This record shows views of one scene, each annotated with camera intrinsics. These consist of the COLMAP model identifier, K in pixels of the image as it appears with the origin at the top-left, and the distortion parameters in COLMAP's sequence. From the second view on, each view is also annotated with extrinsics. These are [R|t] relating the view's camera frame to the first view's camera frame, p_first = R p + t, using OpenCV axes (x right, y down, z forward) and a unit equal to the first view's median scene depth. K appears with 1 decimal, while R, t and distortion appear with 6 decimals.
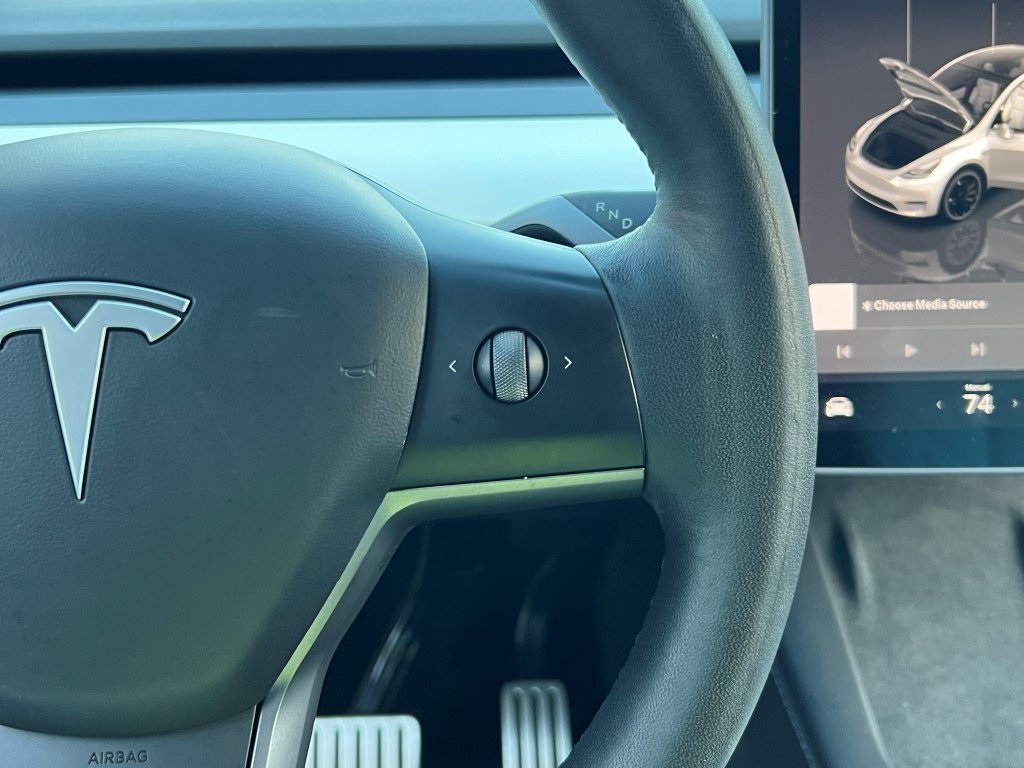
lens RADIAL K [[1222.7, 0, 512.0], [0, 1222.7, 384.0], [0, 0, 1]] dist [0.207809, -0.787516]
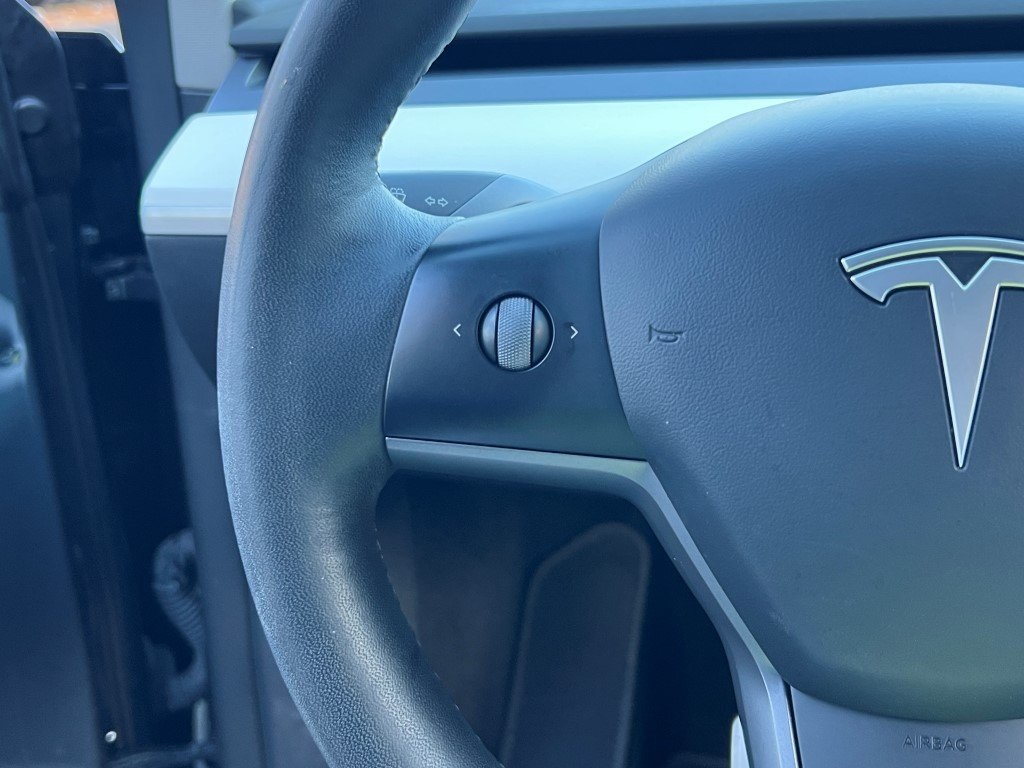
lens RADIAL K [[1222.7, 0, 512.0], [0, 1222.7, 384.0], [0, 0, 1]] dist [0.207809, -0.787516]
pose [[0.971348, 0.050328, -0.232273, -0.304066], [-0.050255, 0.998717, 0.006235, 0.026851], [0.232289, 0.005617, 0.972631, 0.001593]]
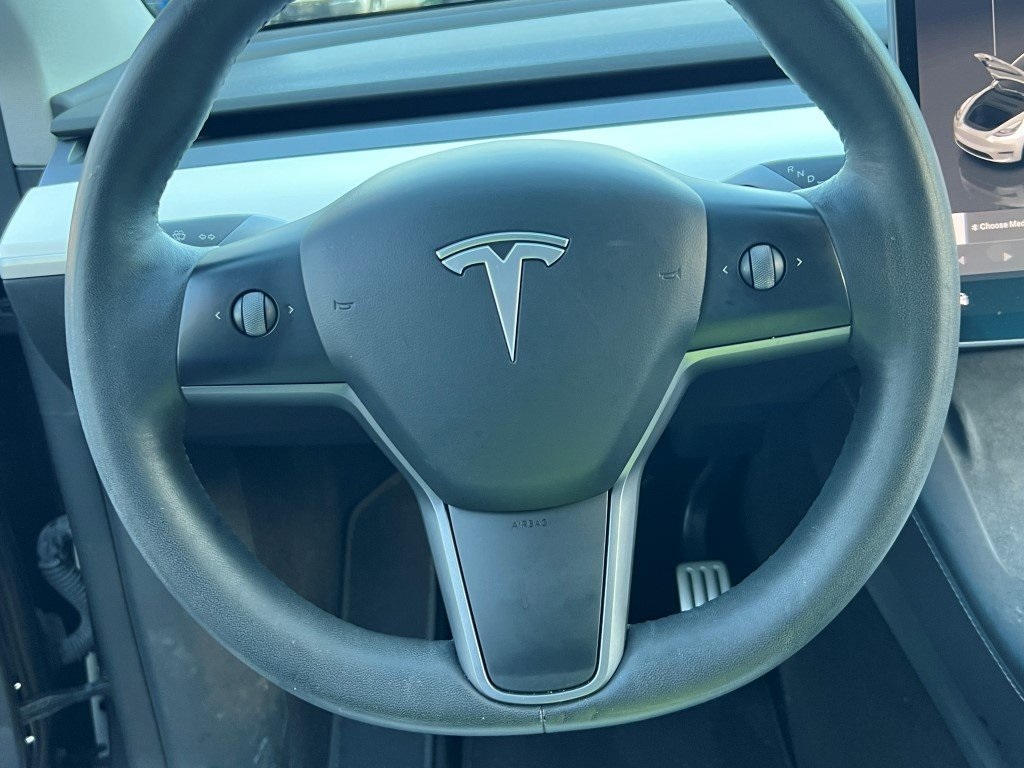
lens RADIAL K [[1089.6, 0, 522.1], [0, 1089.6, 382.2], [0, 0, 1]] dist [0.093108, -0.220005]
pose [[0.994834, -0.060859, -0.081252, -0.142066], [0.062084, 0.997991, 0.012645, 0.067387], [0.080320, -0.017624, 0.996613, -0.314139]]
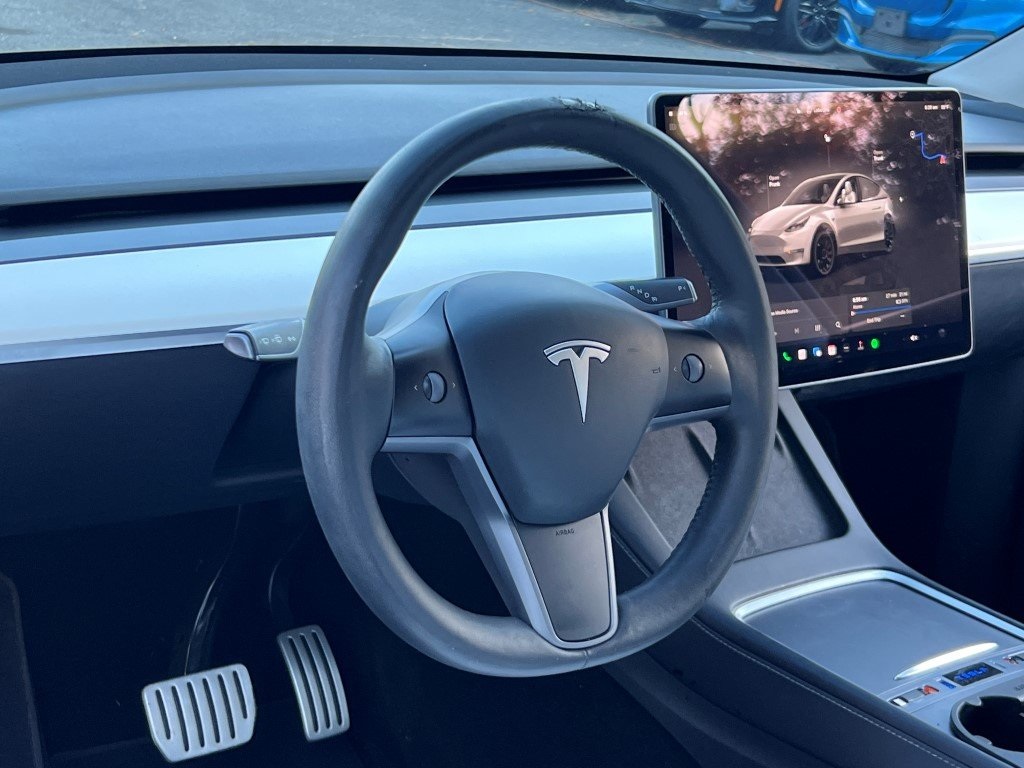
lens RADIAL K [[1625.1, 0, 512.0], [0, 1625.1, 384.0], [0, 0, 1]] dist [0.017692, 0.021470]
pose [[0.833450, -0.095322, 0.544312, -1.554102], [0.098246, 0.994878, 0.023792, -0.056810], [-0.543792, 0.033647, 0.838545, -1.204246]]
